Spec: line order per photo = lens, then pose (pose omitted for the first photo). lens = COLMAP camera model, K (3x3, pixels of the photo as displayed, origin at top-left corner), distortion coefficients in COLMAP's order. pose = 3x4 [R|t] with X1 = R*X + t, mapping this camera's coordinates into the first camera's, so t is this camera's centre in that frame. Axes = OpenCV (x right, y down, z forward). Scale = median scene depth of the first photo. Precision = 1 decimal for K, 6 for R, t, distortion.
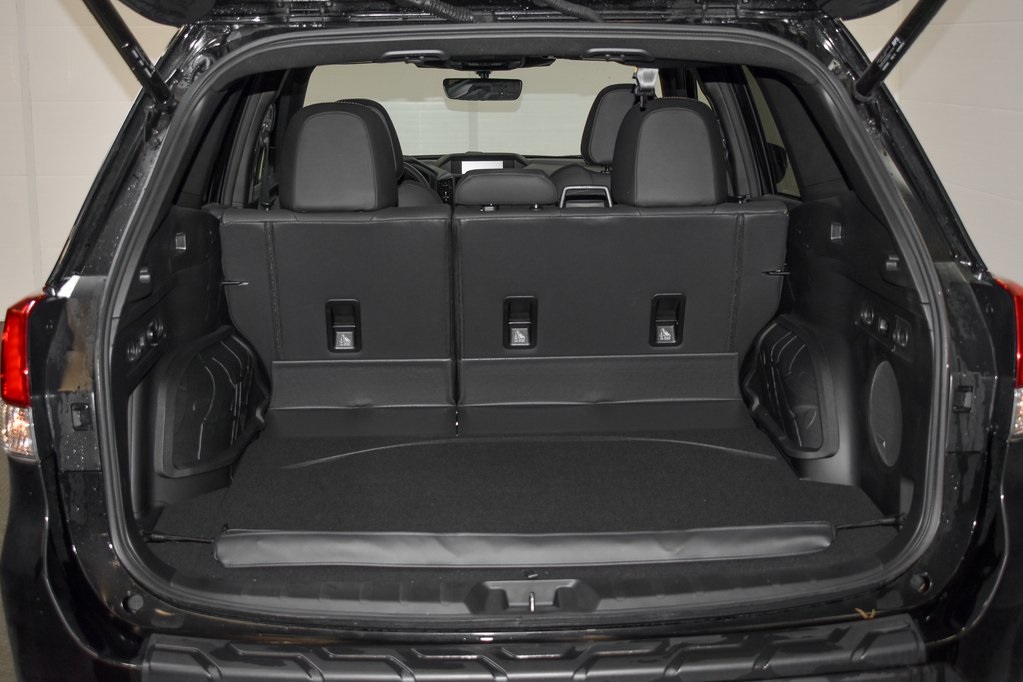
lens RADIAL K [[1374.9, 0, 518.3], [0, 1374.9, 342.4], [0, 0, 1]] dist [0.015257, 0.016323]
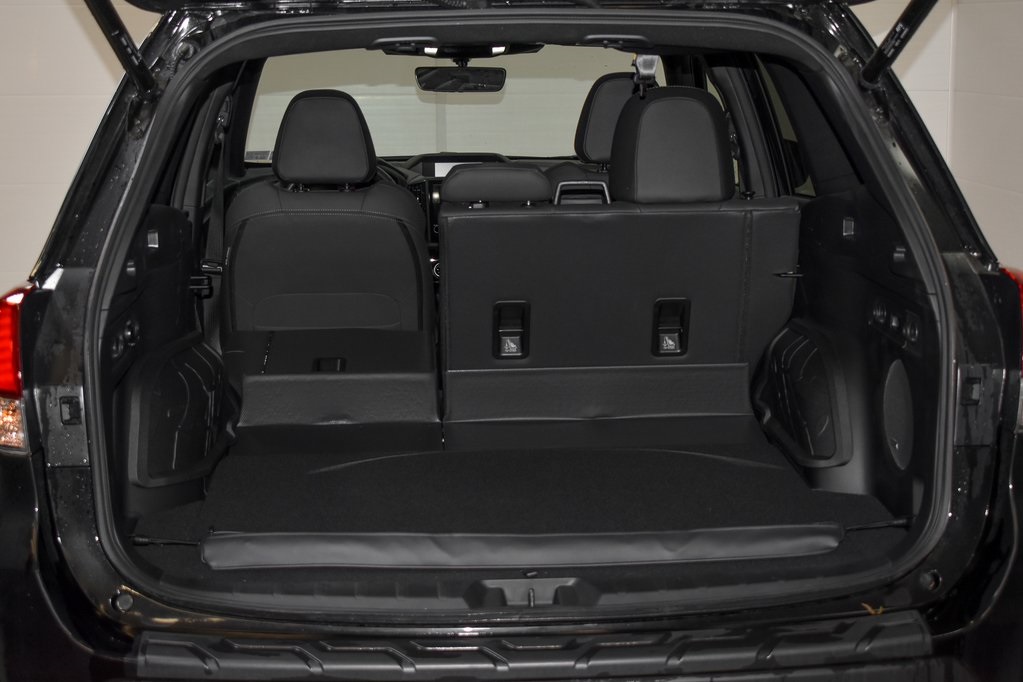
lens RADIAL K [[1697.1, 0, 511.5], [0, 1697.1, 341.0], [0, 0, 1]] dist [0.020354, 0.086677]
pose [[0.999940, -0.003532, 0.010415, -0.014787], [0.003843, 0.999543, -0.029992, 0.038329], [-0.010304, 0.030031, 0.999496, -0.192589]]
